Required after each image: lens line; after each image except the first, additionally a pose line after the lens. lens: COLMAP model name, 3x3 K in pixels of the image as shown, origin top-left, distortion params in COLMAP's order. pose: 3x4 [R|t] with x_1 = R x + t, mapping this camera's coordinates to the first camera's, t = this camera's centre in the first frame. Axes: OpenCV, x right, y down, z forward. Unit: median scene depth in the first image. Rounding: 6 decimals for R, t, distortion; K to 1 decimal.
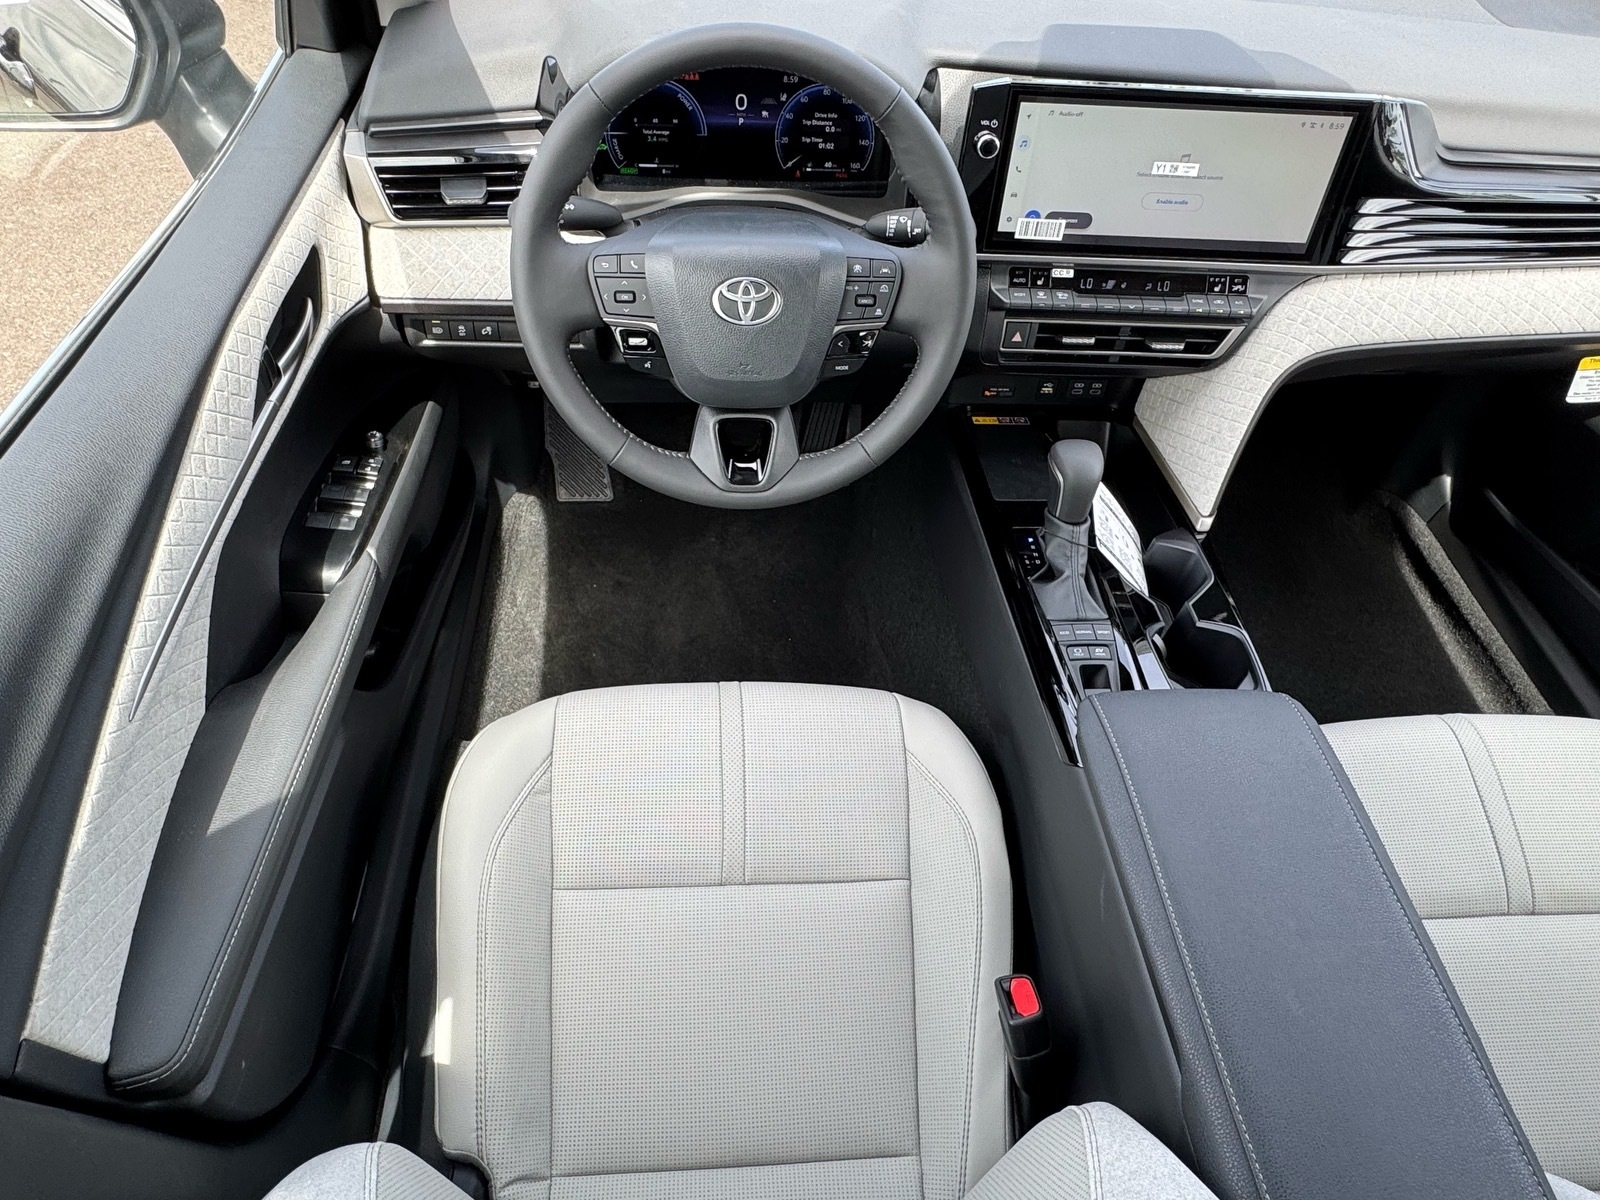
lens RADIAL K [[1010.5, 0, 785.5], [0, 1010.5, 604.6], [0, 0, 1]] dist [-0.003728, 0.002095]
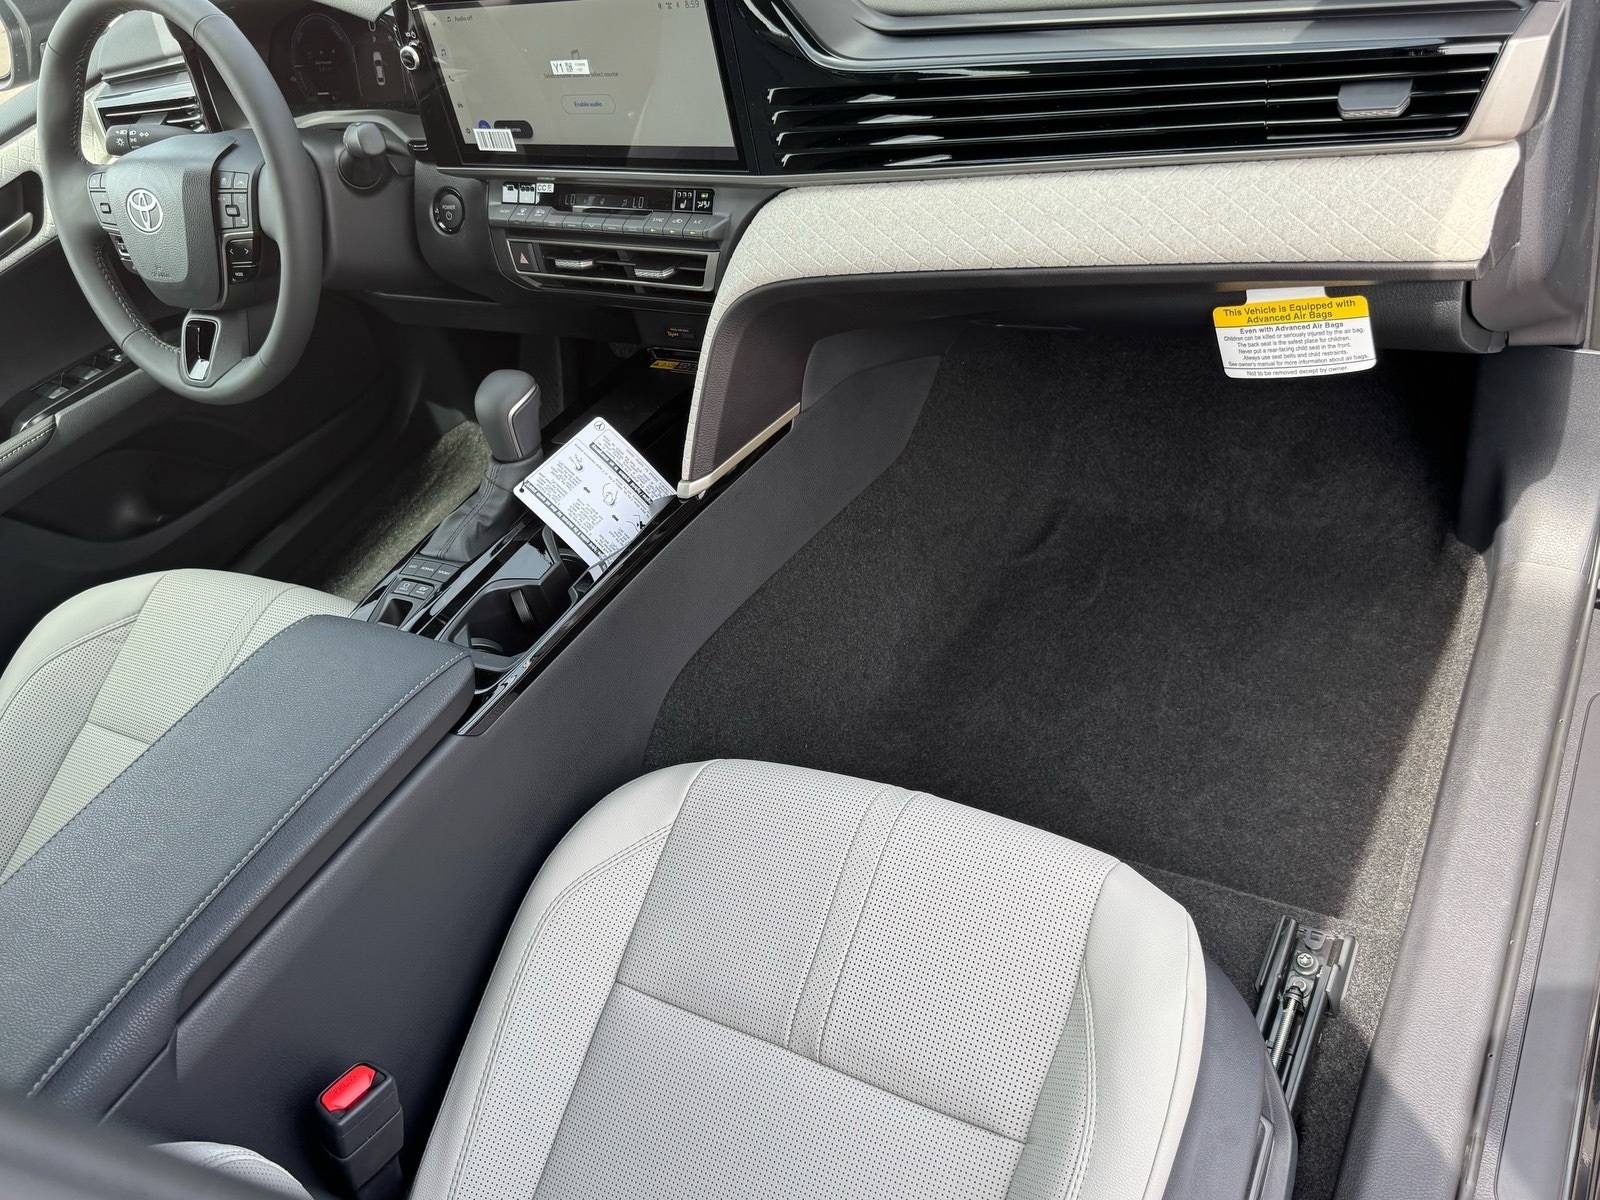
lens RADIAL K [[1344.3, 0, 800.0], [0, 1344.3, 600.0], [0, 0, 1]] dist [0.158748, -0.306528]
pose [[0.801535, 0.160445, -0.576020, 1.221413], [-0.187398, 0.982201, 0.012818, -0.023815], [0.567823, 0.097671, 0.817335, 0.165650]]
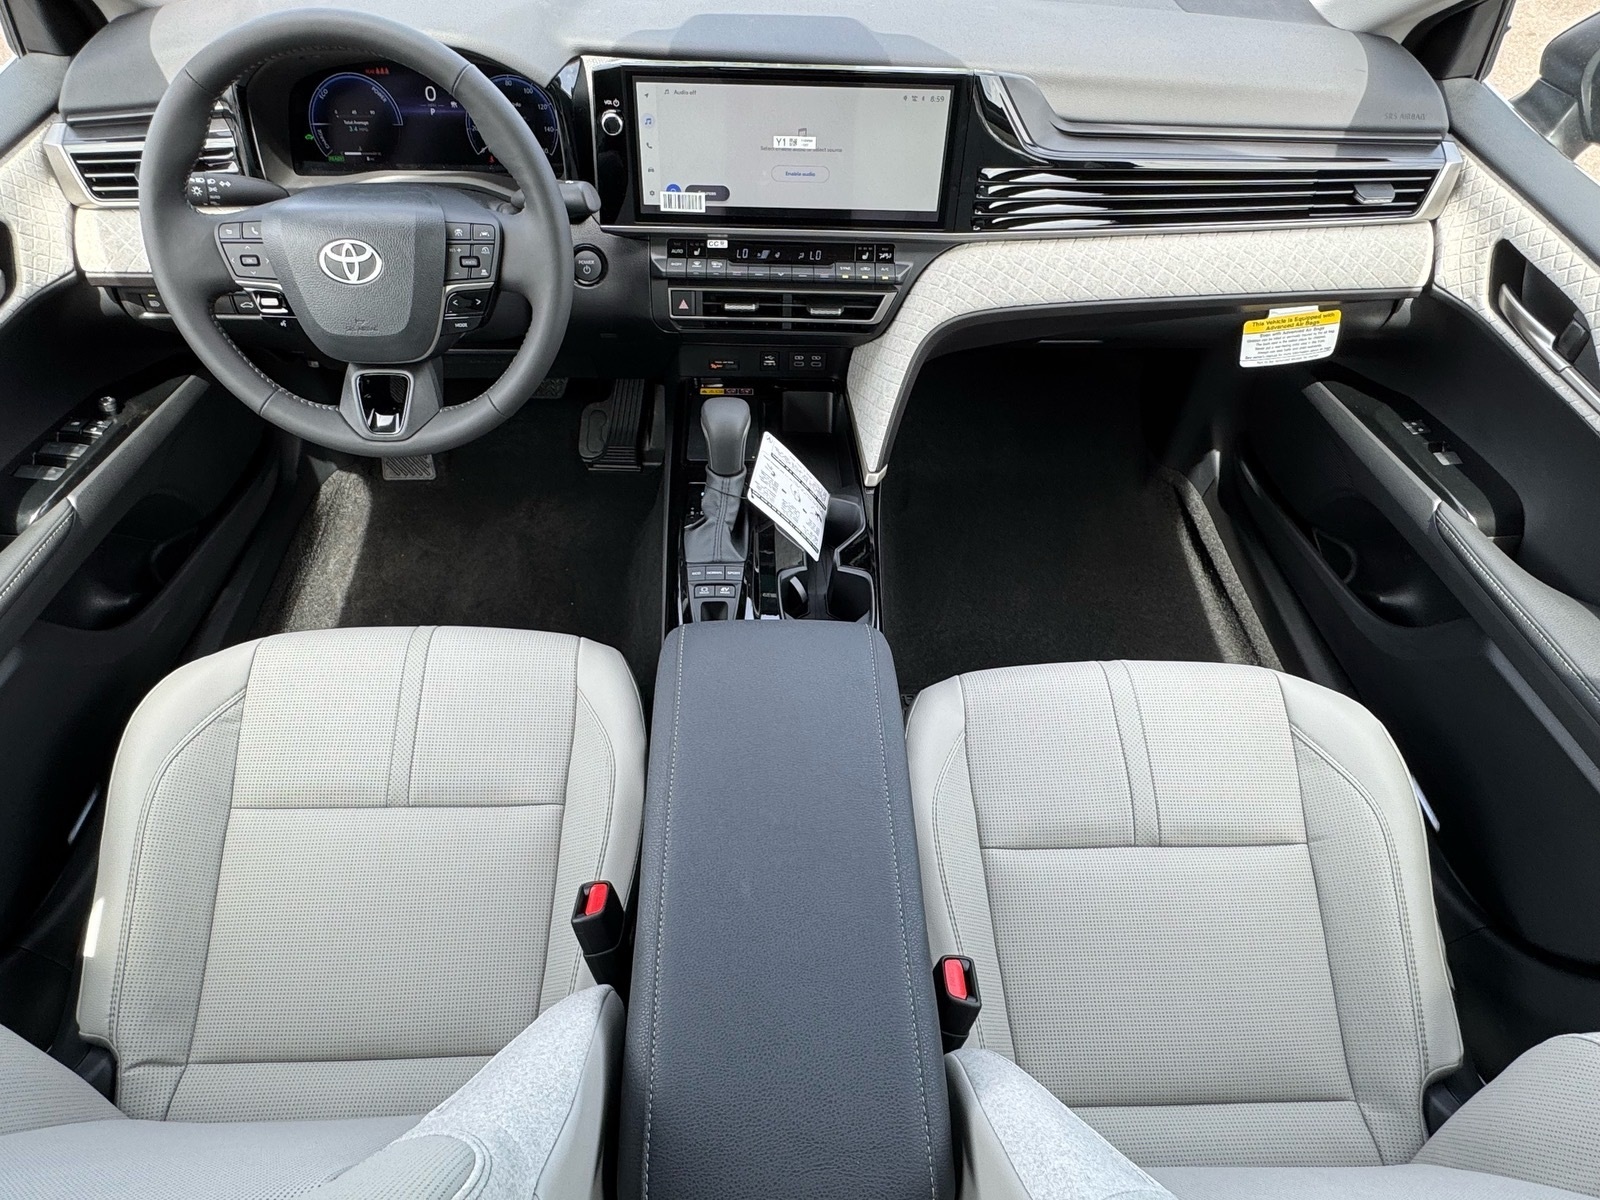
lens RADIAL K [[974.4, 0, 781.0], [0, 974.4, 601.4], [0, 0, 1]] dist [-0.001121, 0.002228]
pose [[0.999010, 0.001702, -0.044465, 0.389112], [-0.002506, 0.999835, -0.018016, 0.071855], [0.044427, 0.018109, 0.998848, -0.029023]]
